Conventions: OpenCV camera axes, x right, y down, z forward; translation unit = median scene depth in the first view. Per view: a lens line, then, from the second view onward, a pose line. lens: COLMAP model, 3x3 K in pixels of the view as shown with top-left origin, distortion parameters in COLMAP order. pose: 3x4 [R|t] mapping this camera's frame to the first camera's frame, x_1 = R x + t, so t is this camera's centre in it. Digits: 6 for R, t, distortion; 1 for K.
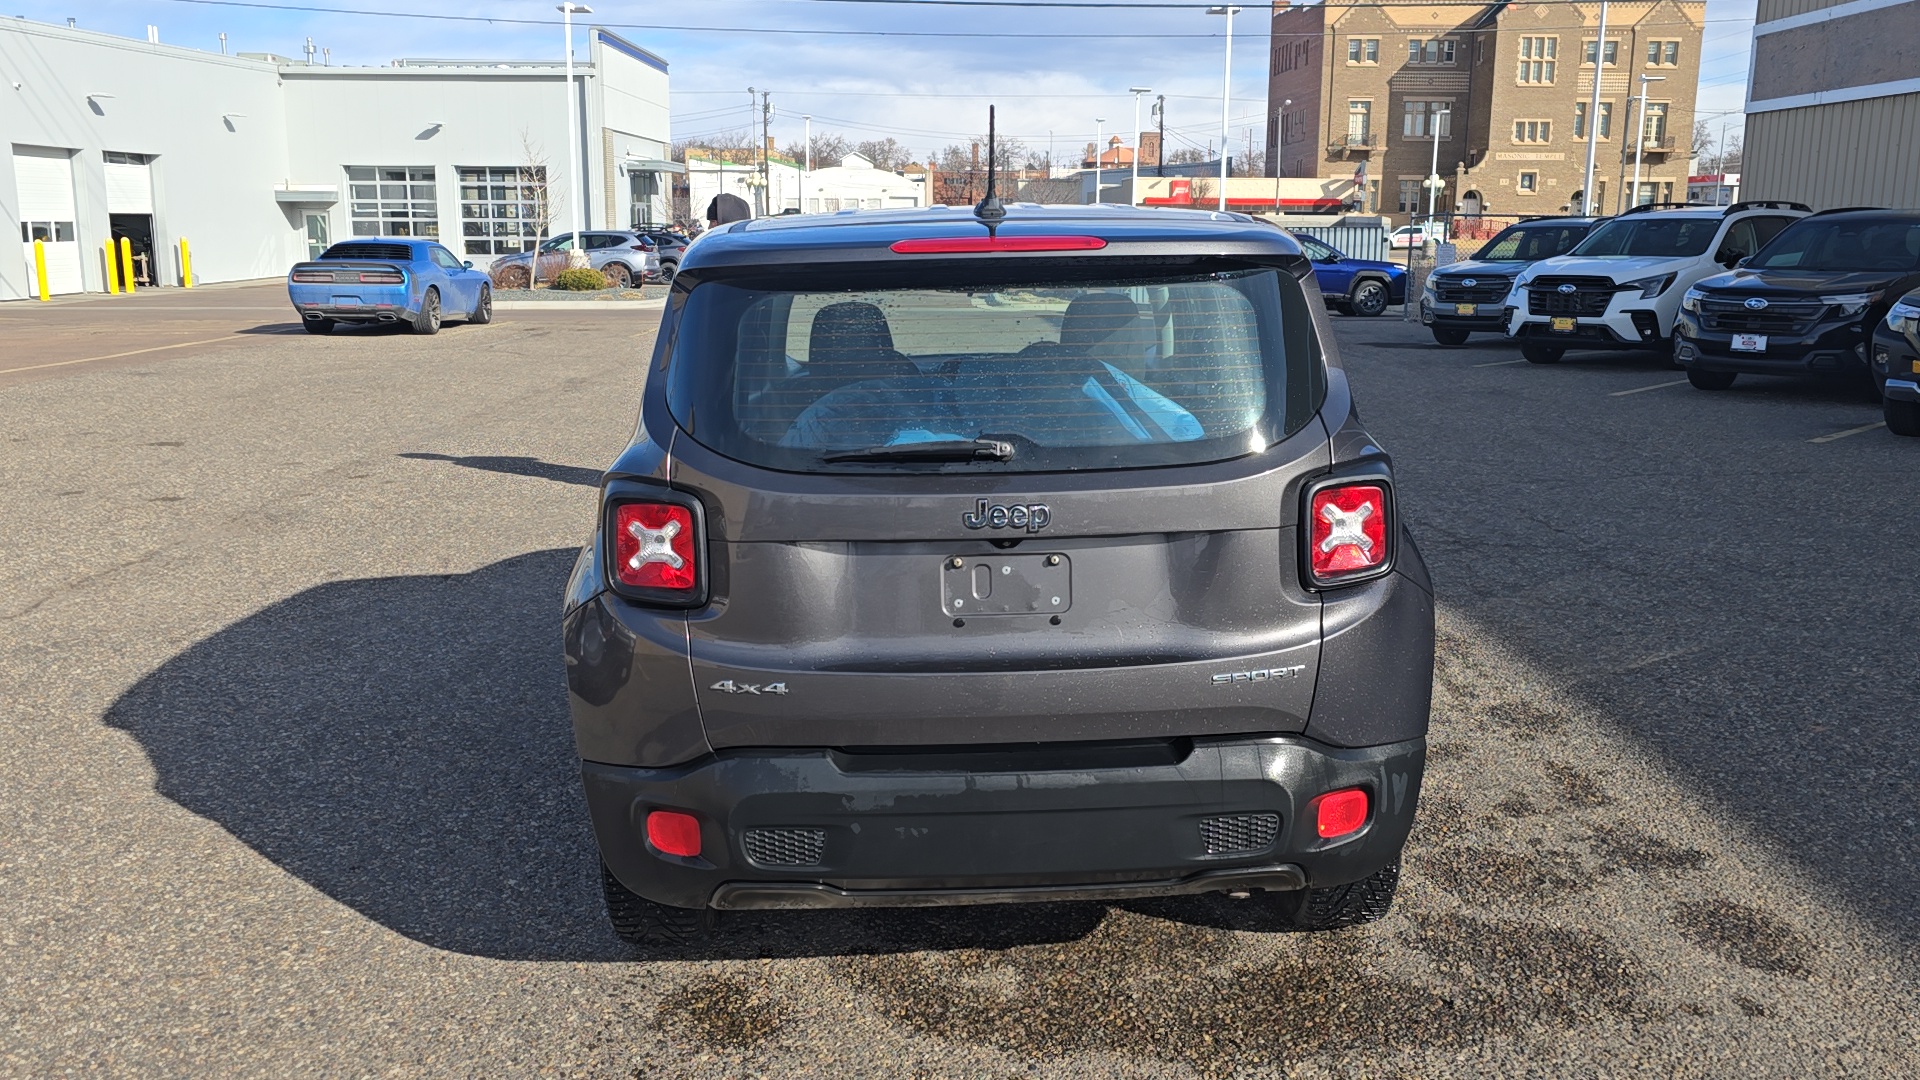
lens RADIAL K [[1587.2, 0, 975.5], [0, 1587.2, 546.4], [0, 0, 1]] dist [0.007121, 0.004530]
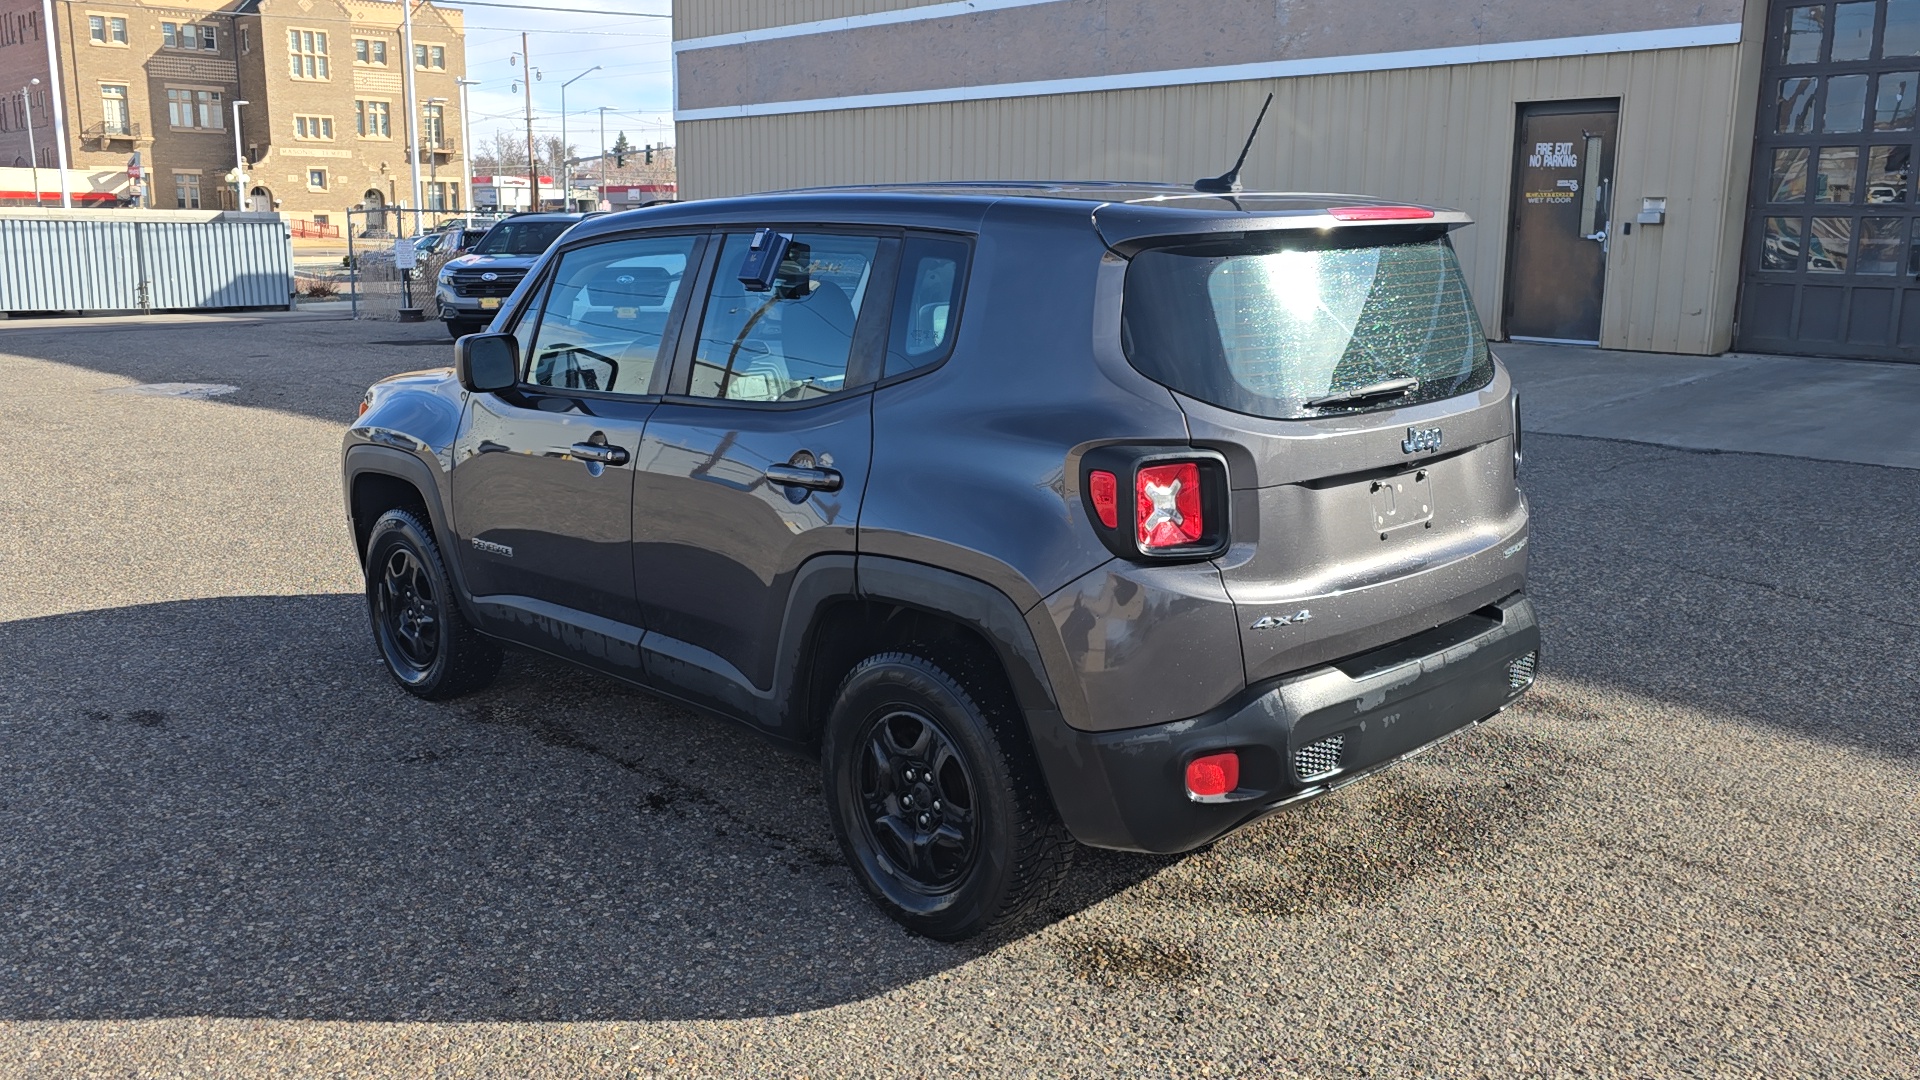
lens RADIAL K [[1587.2, 0, 975.5], [0, 1587.2, 546.4], [0, 0, 1]] dist [0.007121, 0.004530]
pose [[0.742195, -0.131998, 0.657056, -0.065488], [0.131586, 0.990030, 0.050254, -0.002814], [-0.657139, 0.049161, 0.752165, 0.020822]]
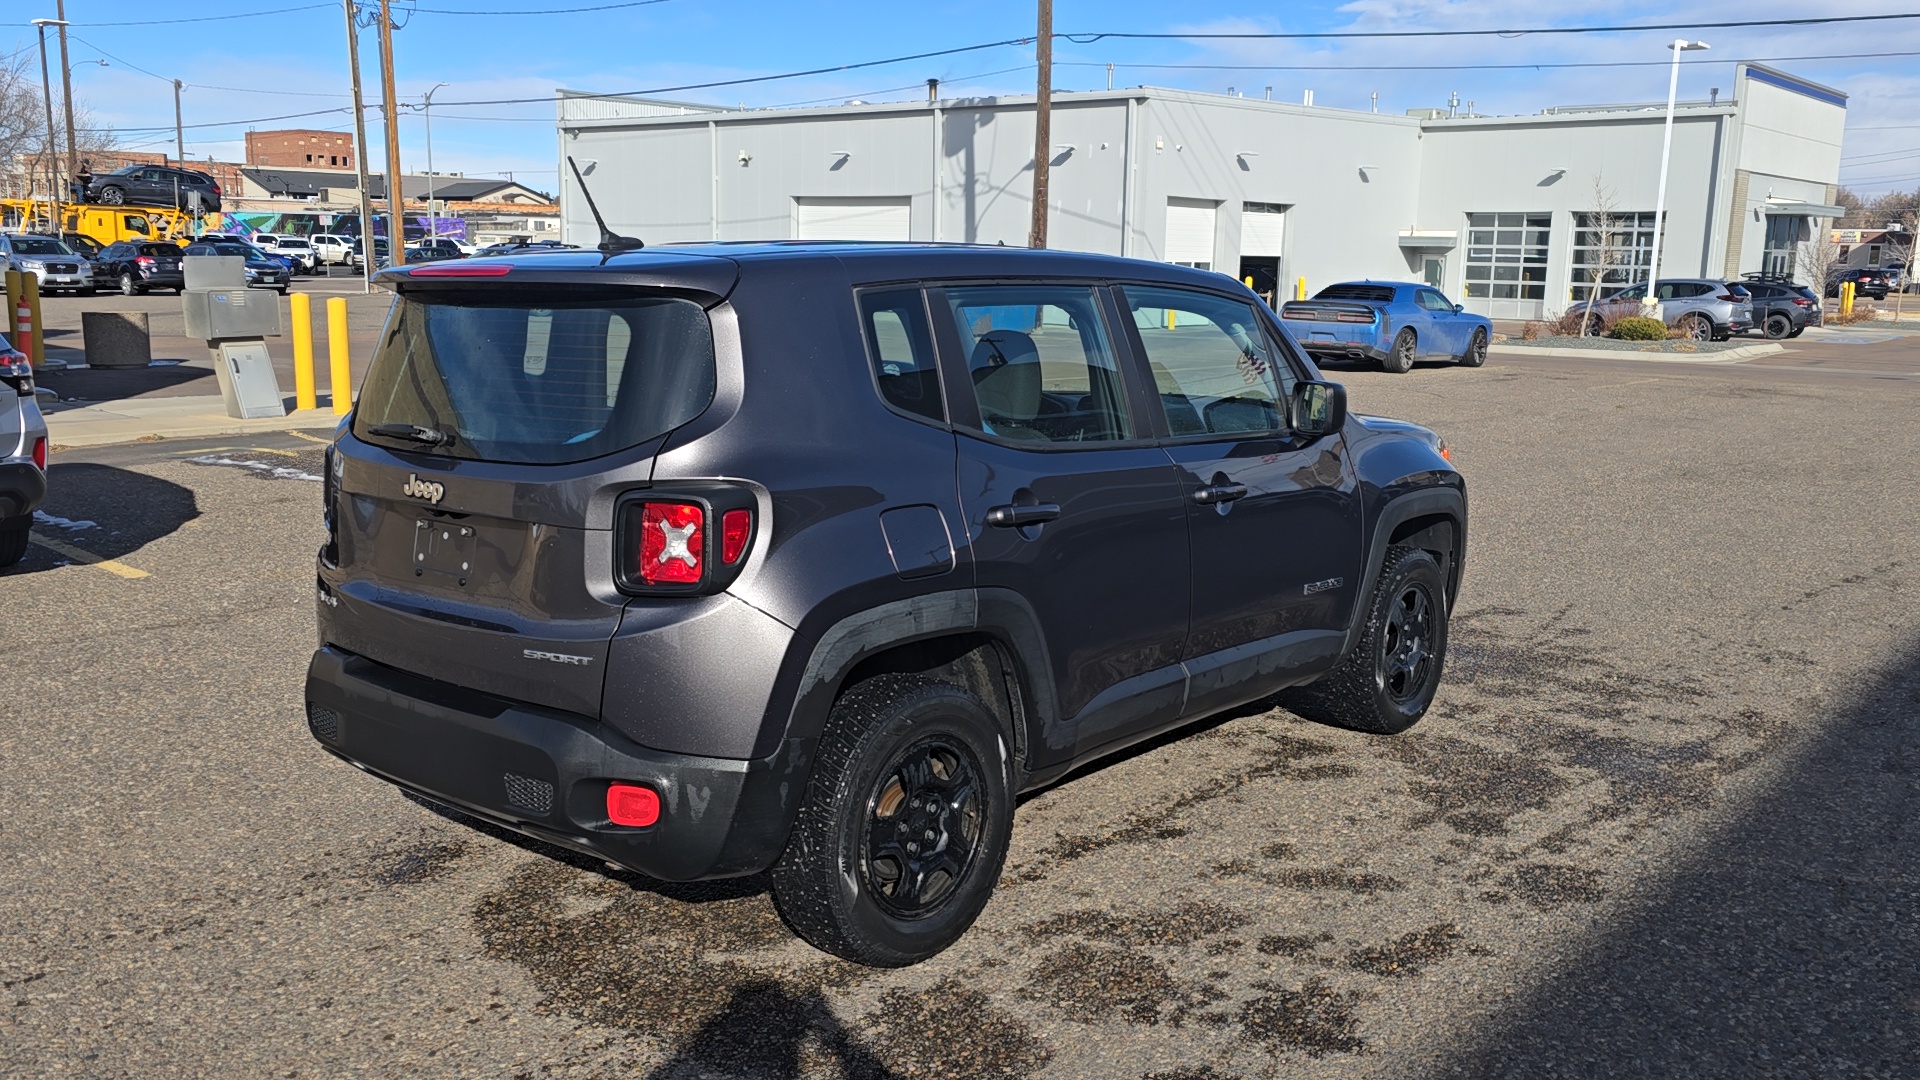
lens RADIAL K [[1587.2, 0, 975.5], [0, 1587.2, 546.4], [0, 0, 1]] dist [0.007121, 0.004530]
pose [[0.747767, 0.130549, -0.651000, 0.073315], [-0.148766, 0.988494, 0.027350, -0.004579], [0.647080, 0.076395, 0.758585, 0.022214]]
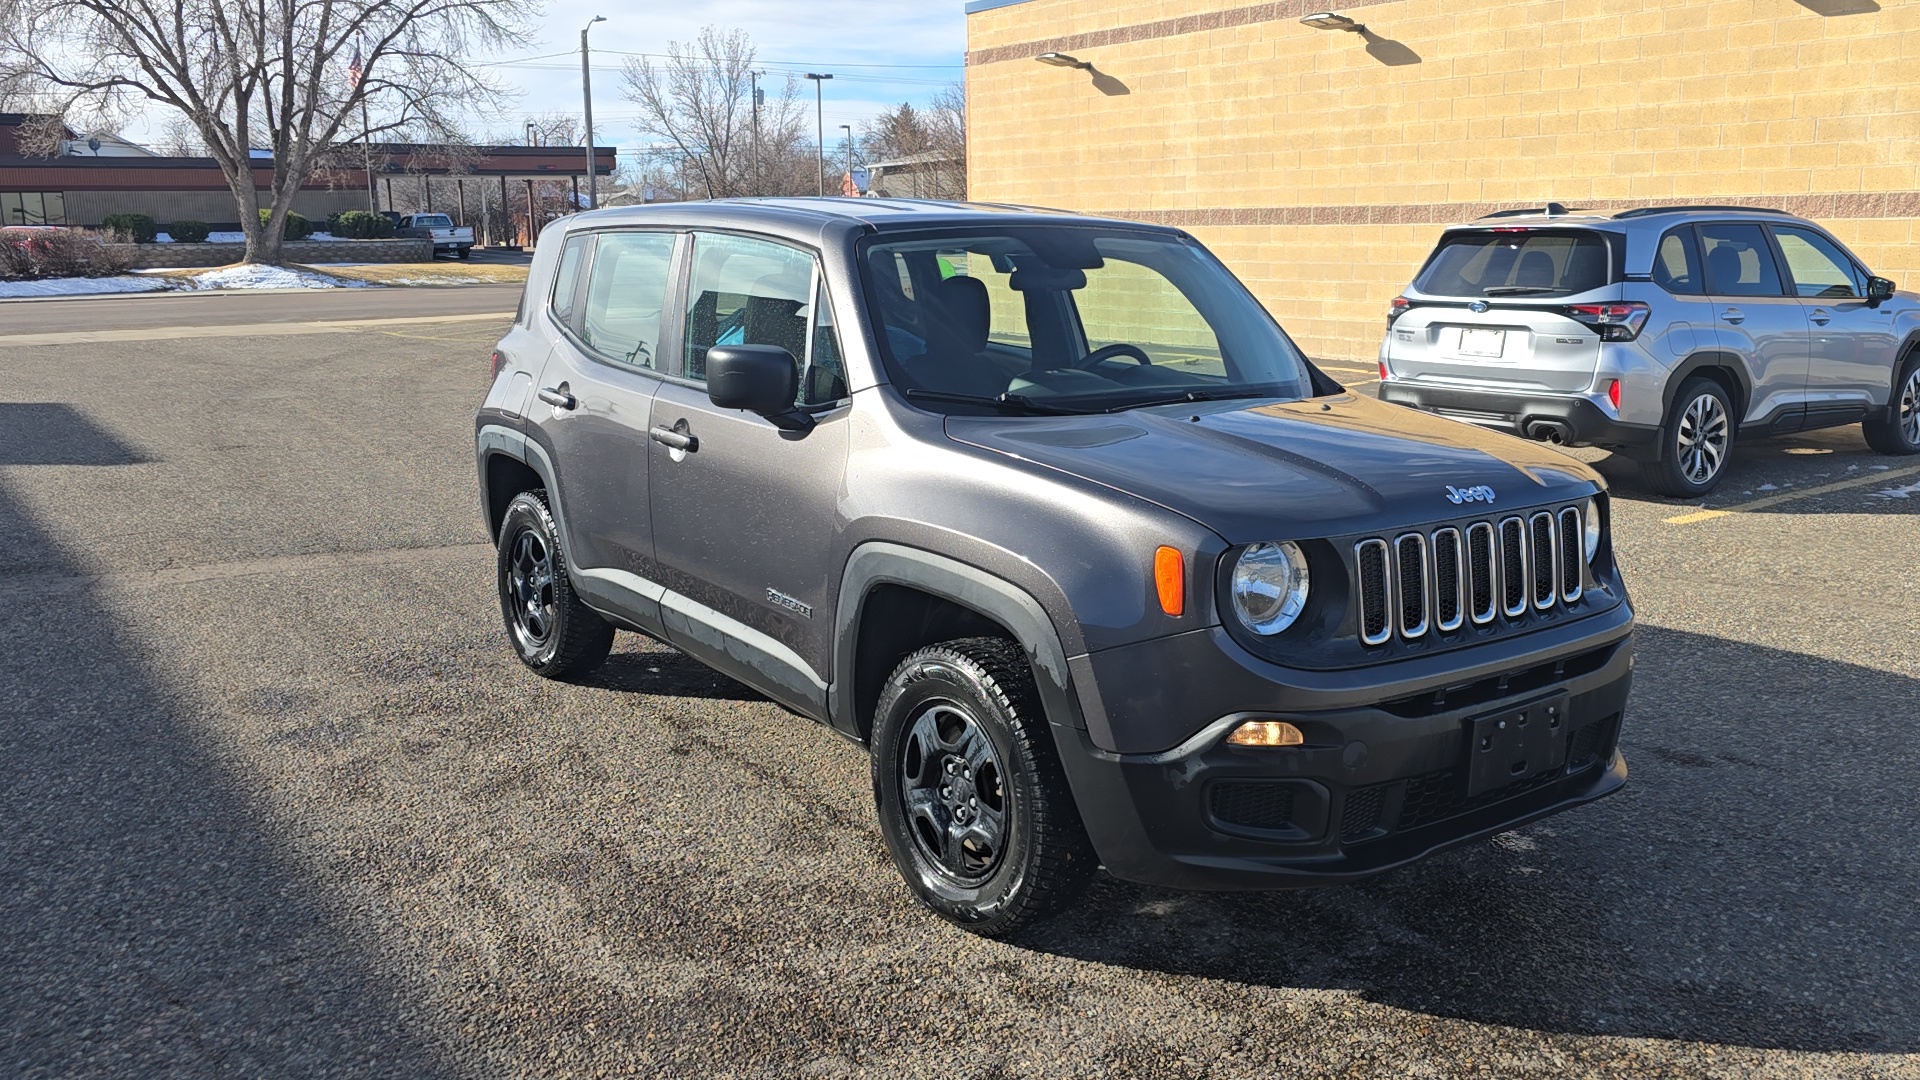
lens RADIAL K [[1587.2, 0, 975.5], [0, 1587.2, 546.4], [0, 0, 1]] dist [0.007121, 0.004530]
pose [[-0.826095, 0.117835, -0.551074, 0.059917], [-0.107164, 0.927201, 0.358907, -0.038289], [0.553248, 0.355546, -0.753328, 0.194556]]
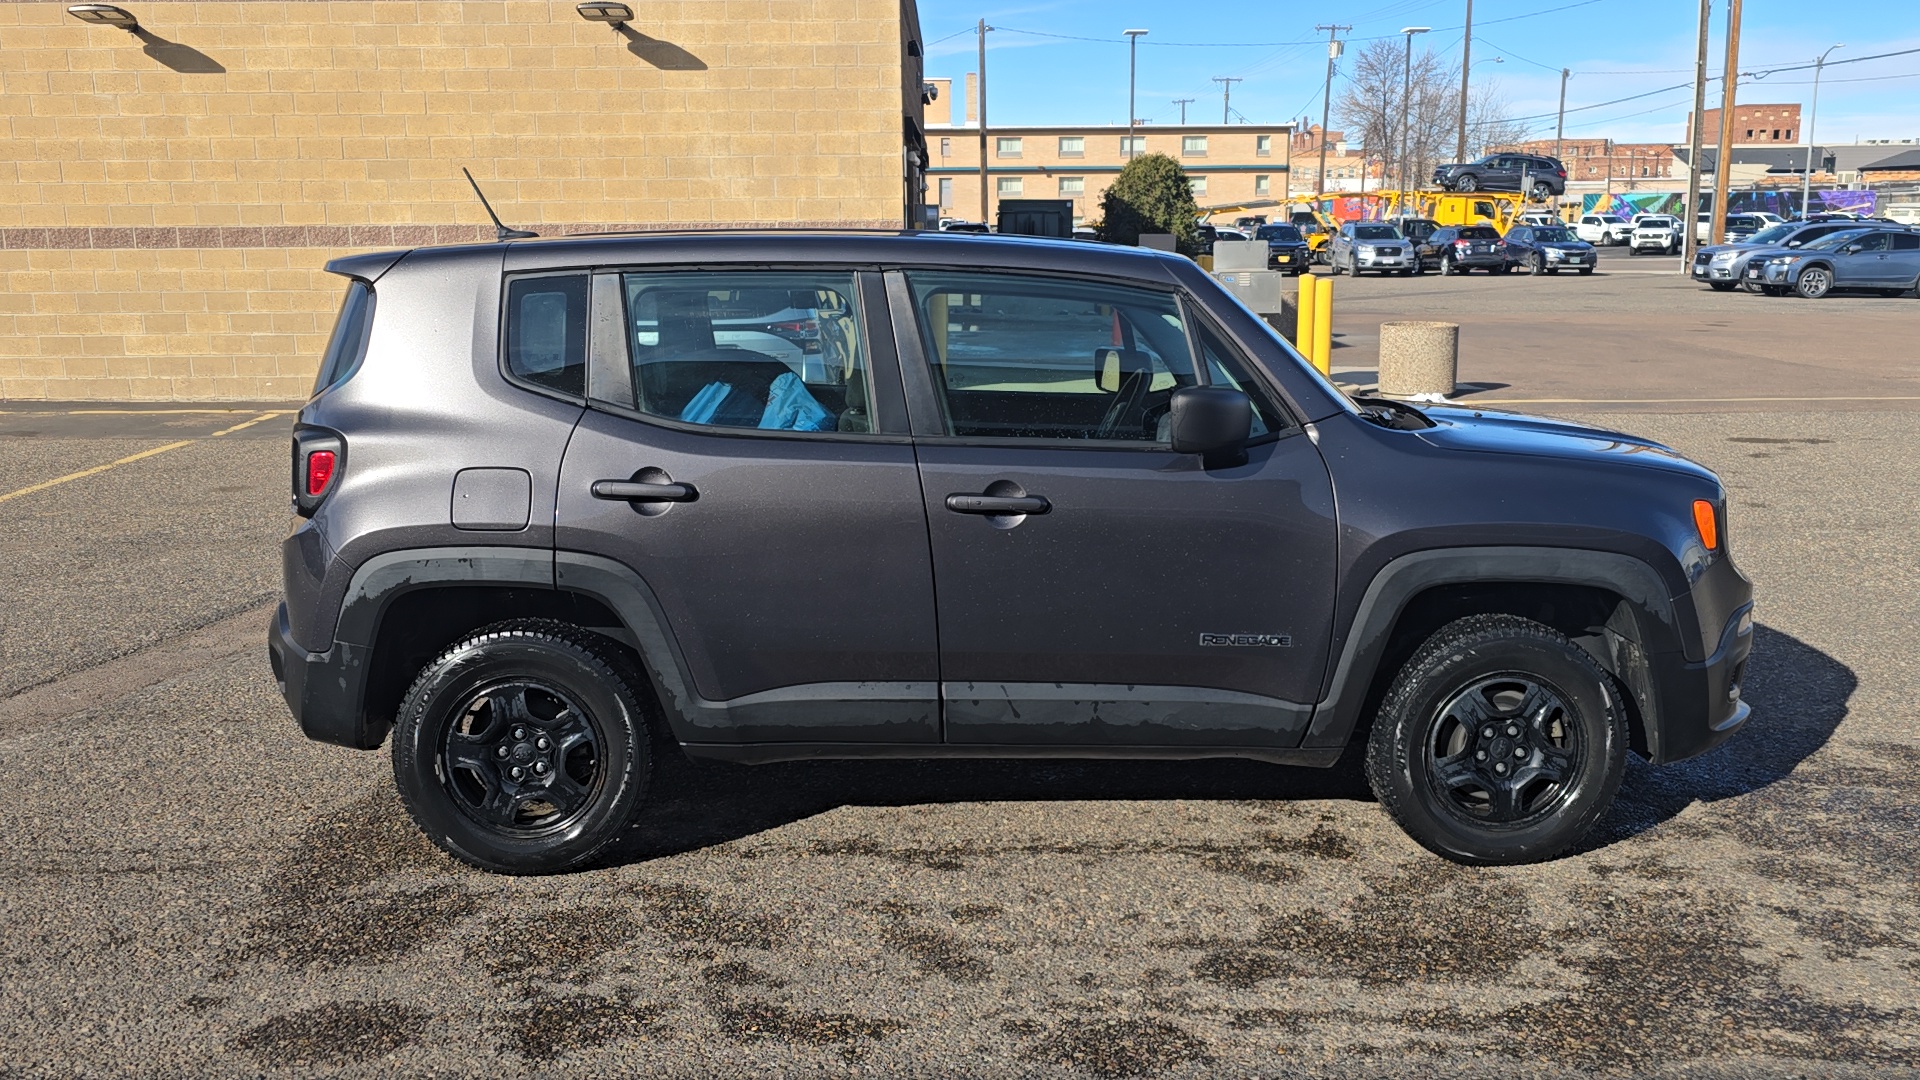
lens RADIAL K [[1587.2, 0, 975.5], [0, 1587.2, 546.4], [0, 0, 1]] dist [0.007121, 0.004530]
pose [[0.000116, 0.196550, -0.980494, 0.106909], [-0.197110, 0.961262, 0.192671, -0.021930], [0.980381, 0.193243, 0.038853, 0.103025]]
